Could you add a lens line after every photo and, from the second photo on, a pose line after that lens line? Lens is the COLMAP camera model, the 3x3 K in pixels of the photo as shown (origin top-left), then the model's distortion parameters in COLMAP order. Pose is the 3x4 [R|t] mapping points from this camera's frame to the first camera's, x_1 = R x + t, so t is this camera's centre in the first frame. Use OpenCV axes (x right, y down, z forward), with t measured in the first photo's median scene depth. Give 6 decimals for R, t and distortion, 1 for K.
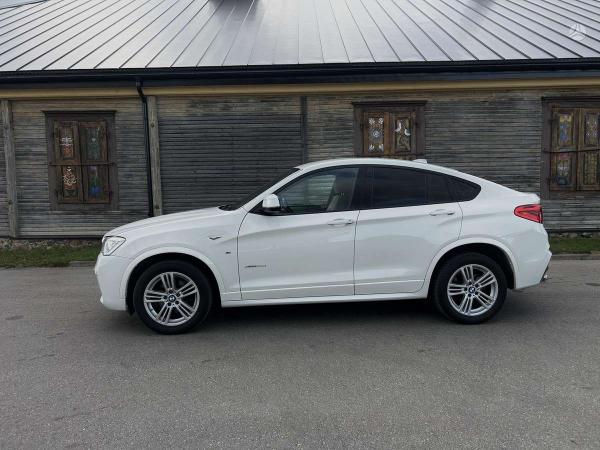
lens RADIAL K [[529.6, 0, 297.9], [0, 529.6, 227.0], [0, 0, 1]] dist [0.058271, -0.079126]
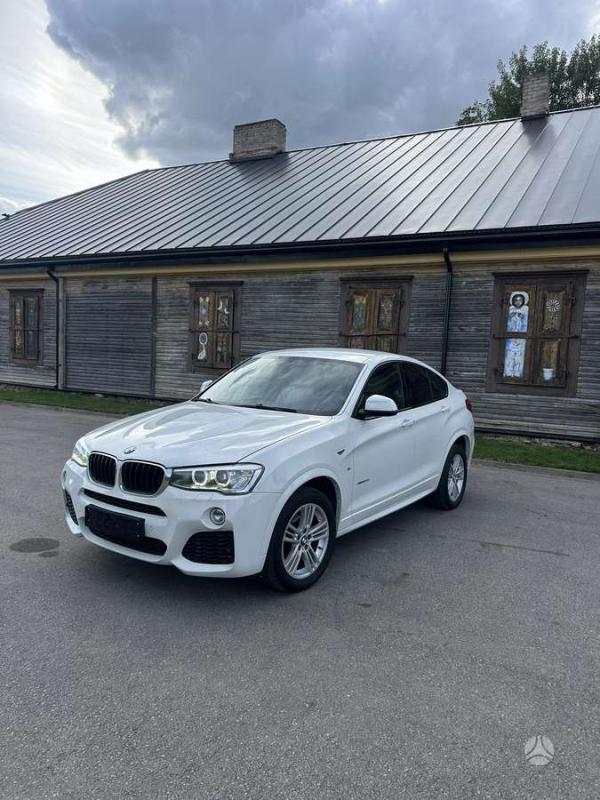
lens RADIAL K [[605.4, 0, 305.2], [0, 605.4, 403.7], [0, 0, 1]] dist [0.023730, -0.024971]
pose [[0.871855, 0.096124, -0.480239, 0.940468], [-0.101656, 0.994713, 0.014547, -0.027074], [0.479098, 0.036137, 0.877017, 0.022640]]
